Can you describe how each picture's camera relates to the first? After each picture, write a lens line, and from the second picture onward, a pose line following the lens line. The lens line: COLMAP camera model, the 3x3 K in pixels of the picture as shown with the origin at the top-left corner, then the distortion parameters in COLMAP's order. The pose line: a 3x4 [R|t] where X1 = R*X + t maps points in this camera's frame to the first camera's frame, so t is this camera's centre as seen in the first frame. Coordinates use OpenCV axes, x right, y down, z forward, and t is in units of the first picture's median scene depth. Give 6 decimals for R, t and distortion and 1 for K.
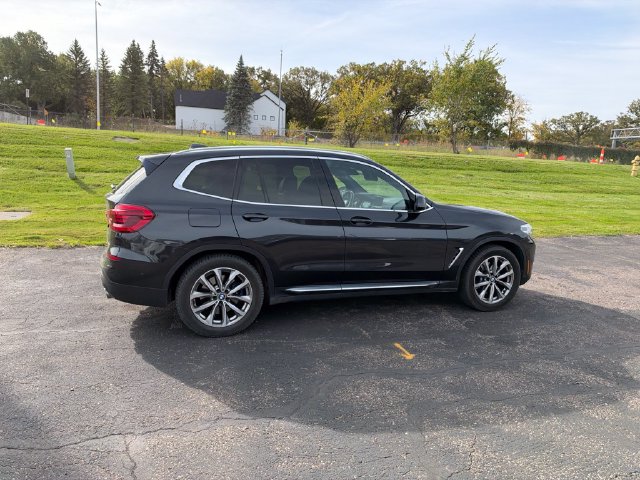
lens RADIAL K [[459.9, 0, 320.3], [0, 459.9, 238.6], [0, 0, 1]] dist [0.003615, -0.021290]
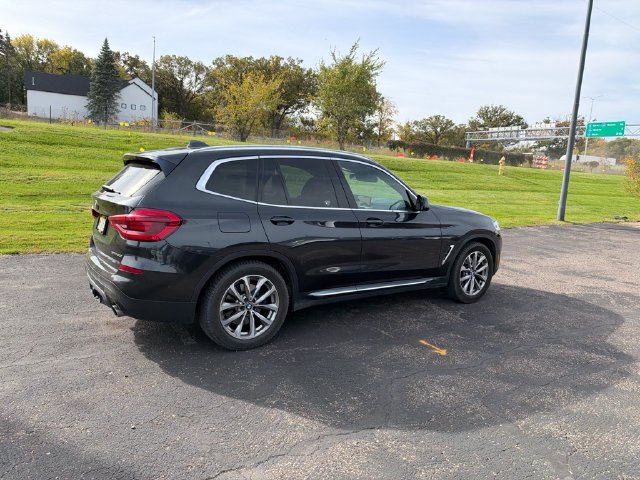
lens RADIAL K [[459.9, 0, 320.3], [0, 459.9, 240.0], [0, 0, 1]] dist [0.003615, -0.021290]
pose [[0.964379, -0.027884, 0.263052, -0.240442], [0.024495, 0.999569, 0.016152, -0.015137], [-0.263389, -0.009133, 0.964647, 0.047350]]
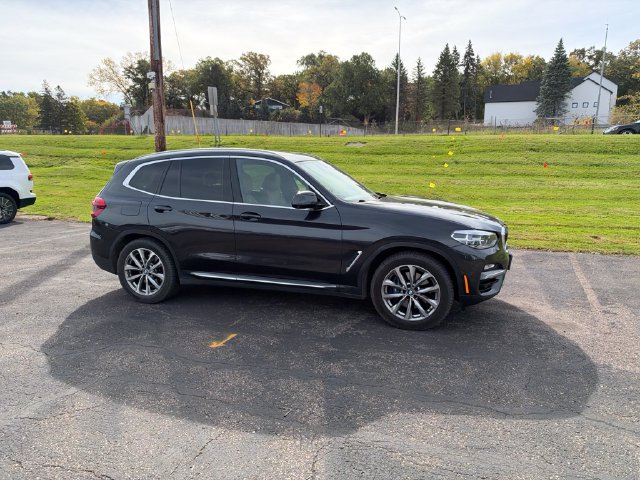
lens RADIAL K [[459.9, 0, 321.7], [0, 459.9, 242.7], [0, 0, 1]] dist [0.003615, -0.021290]
pose [[0.788177, 0.067315, -0.611756, 0.711855], [-0.060161, 0.997667, 0.032268, -0.017993], [0.612501, 0.011371, 0.790388, 0.223365]]
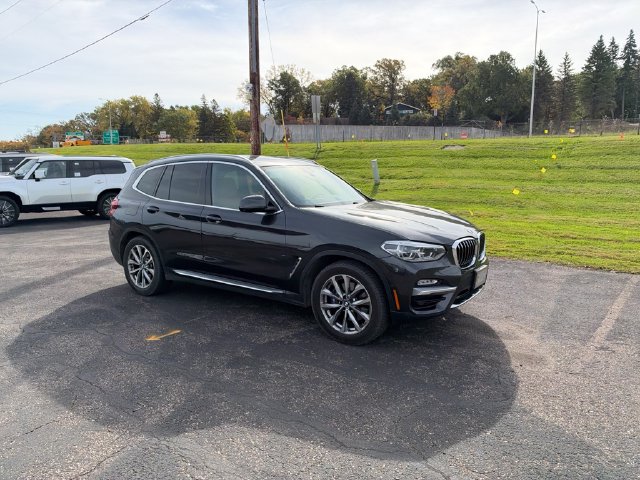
lens RADIAL K [[459.9, 0, 322.3], [0, 459.9, 237.3], [0, 0, 1]] dist [0.003615, -0.021290]
pose [[0.584200, 0.082833, -0.807372, 0.925878], [-0.095999, 0.994847, 0.032604, -0.044971], [0.805912, 0.058460, 0.589142, 0.465569]]
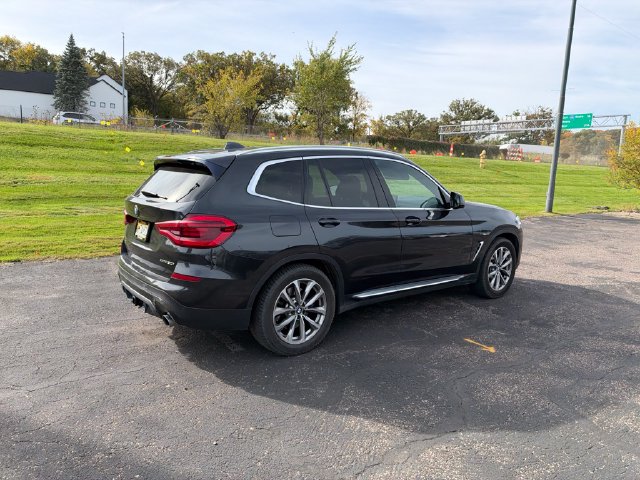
lens RADIAL K [[459.9, 0, 319.2], [0, 459.9, 241.5], [0, 0, 1]] dist [0.003615, -0.021290]
pose [[0.948494, -0.056724, 0.311676, -0.344326], [0.049747, 0.998302, 0.030297, -0.028139], [-0.312865, -0.013232, 0.949705, 0.092195]]
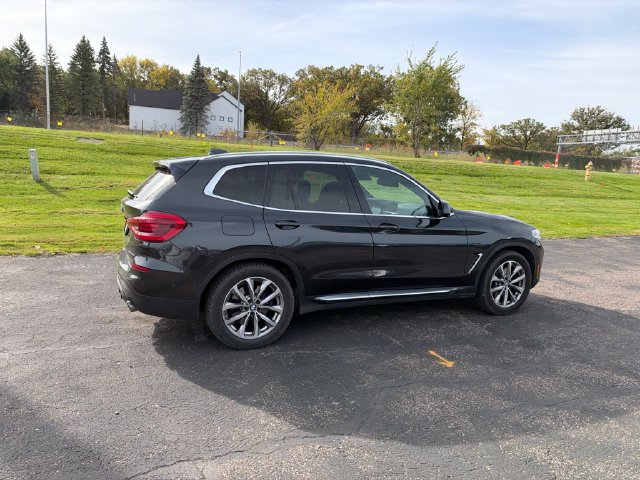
lens RADIAL K [[459.9, 0, 320.2], [0, 459.9, 238.4], [0, 0, 1]] dist [0.003615, -0.021290]
pose [[0.995643, -0.006487, 0.093019, -0.123696], [0.006999, 0.999962, -0.005180, -0.009168], [-0.092981, 0.005808, 0.995651, 0.020460]]
